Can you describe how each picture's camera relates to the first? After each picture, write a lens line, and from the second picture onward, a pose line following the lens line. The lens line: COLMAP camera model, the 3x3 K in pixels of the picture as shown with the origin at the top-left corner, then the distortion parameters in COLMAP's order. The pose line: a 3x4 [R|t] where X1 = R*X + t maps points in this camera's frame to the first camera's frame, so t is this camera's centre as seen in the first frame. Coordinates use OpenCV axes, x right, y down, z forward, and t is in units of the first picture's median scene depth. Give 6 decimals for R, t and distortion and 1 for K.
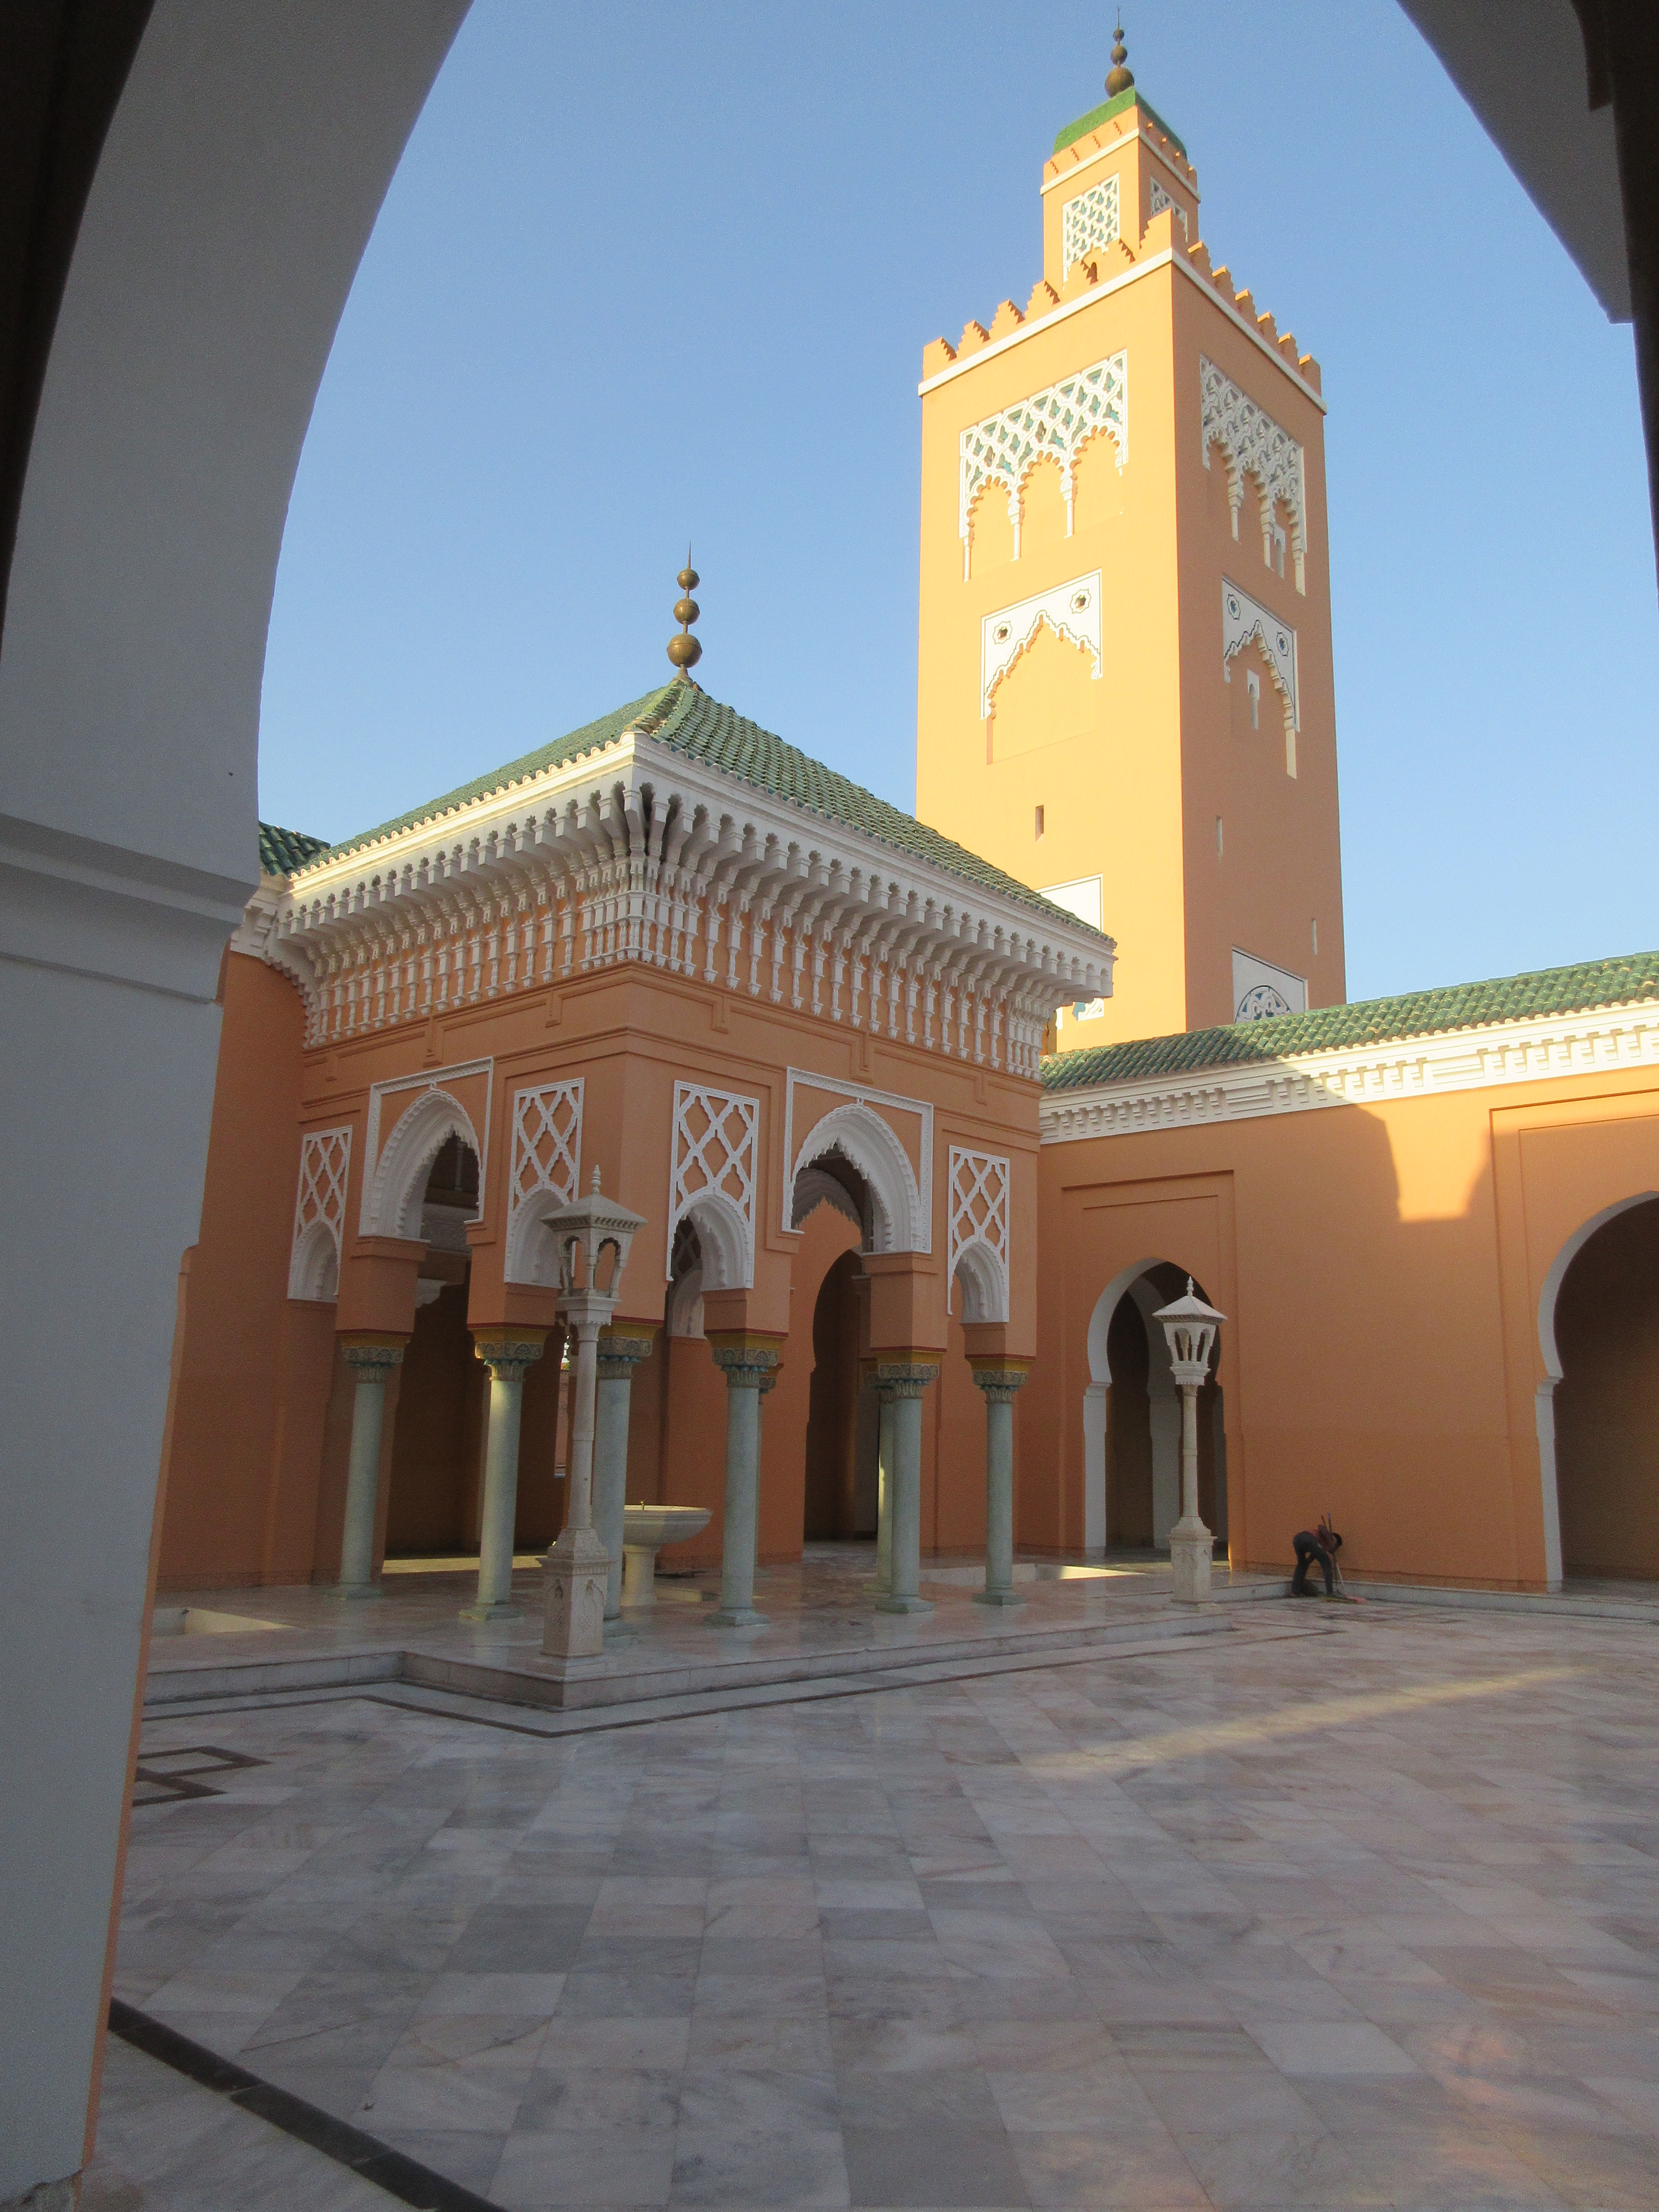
lens RADIAL K [[1643.4, 0, 829.5], [0, 1643.4, 1106.0], [0, 0, 1]] dist [-0.002988, -0.010678]
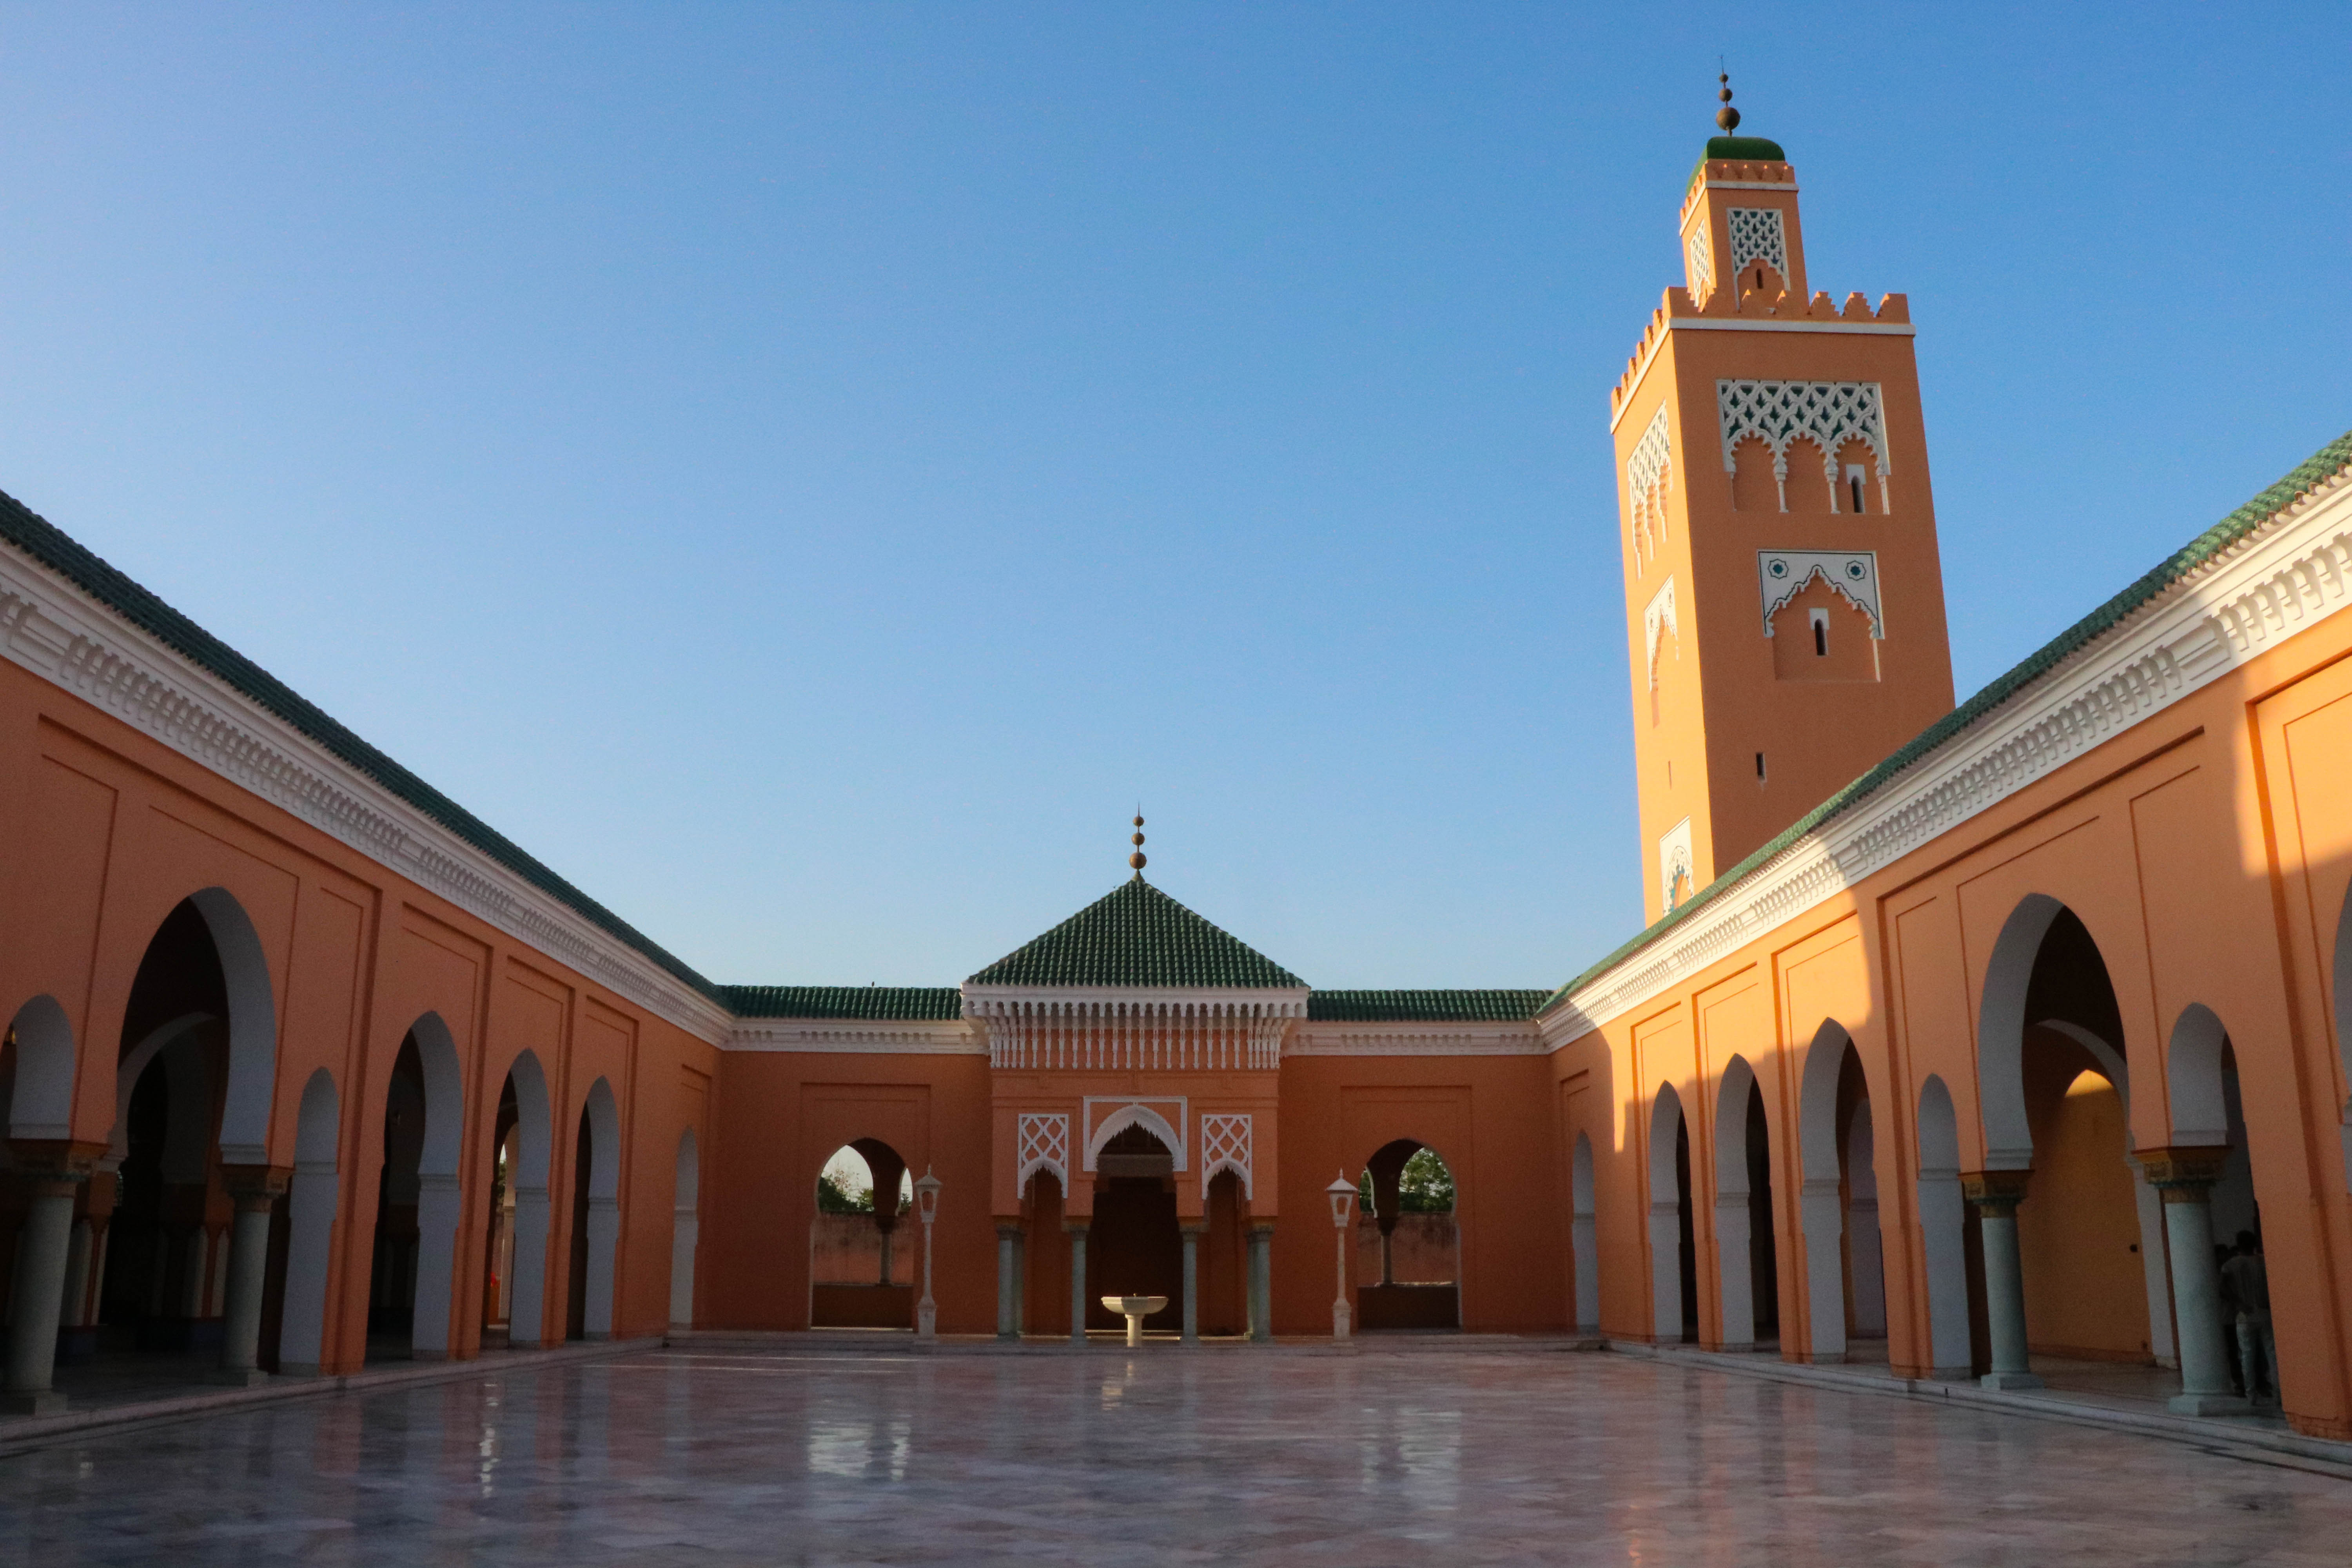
lens RADIAL K [[1944.0, 0, 1176.0], [0, 1944.0, 784.0], [0, 0, 1]] dist [-0.175204, 0.146348]
pose [[0.695642, -0.200623, -0.689806, 1.551656], [0.163923, 0.979210, -0.119483, -0.083311], [0.699437, -0.029958, 0.714067, -0.610279]]
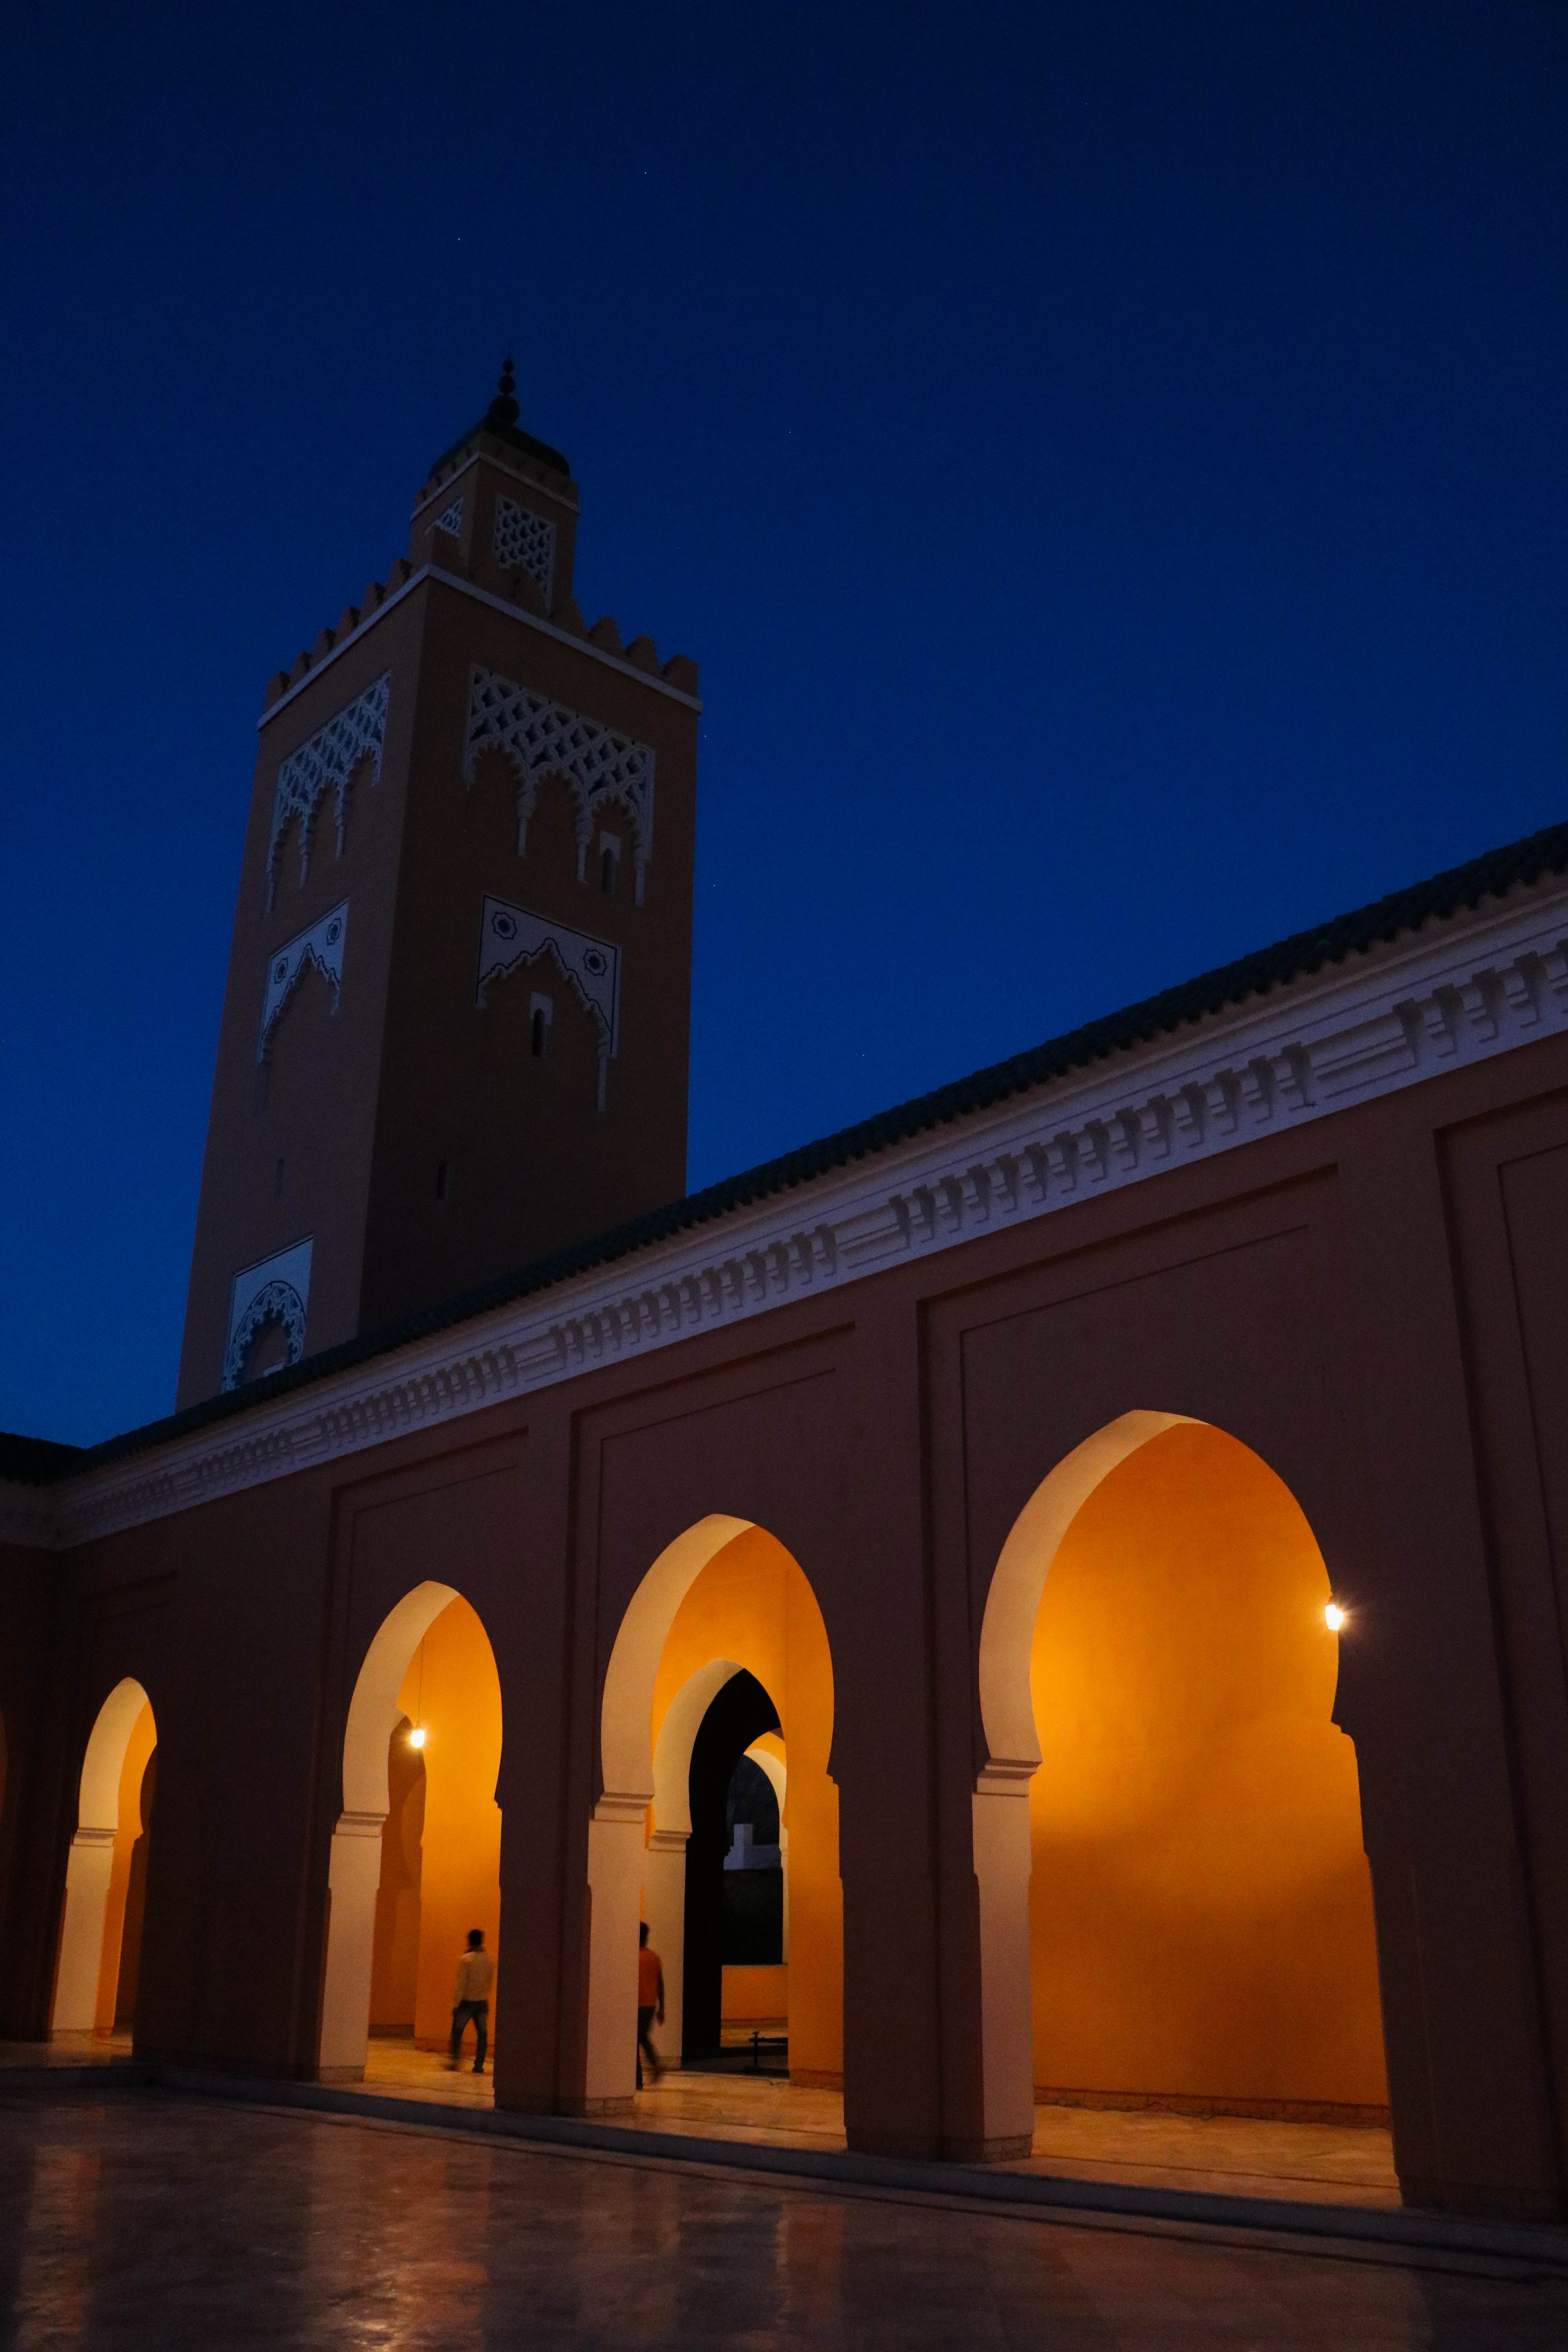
lens RADIAL K [[1944.0, 0, 784.0], [0, 1944.0, 1176.0], [0, 0, 1]] dist [-0.175204, 0.146348]
pose [[0.996289, -0.052509, -0.068202, 0.799300], [0.039288, 0.982426, -0.182468, 0.038663], [0.076585, 0.179112, 0.980843, 0.035483]]
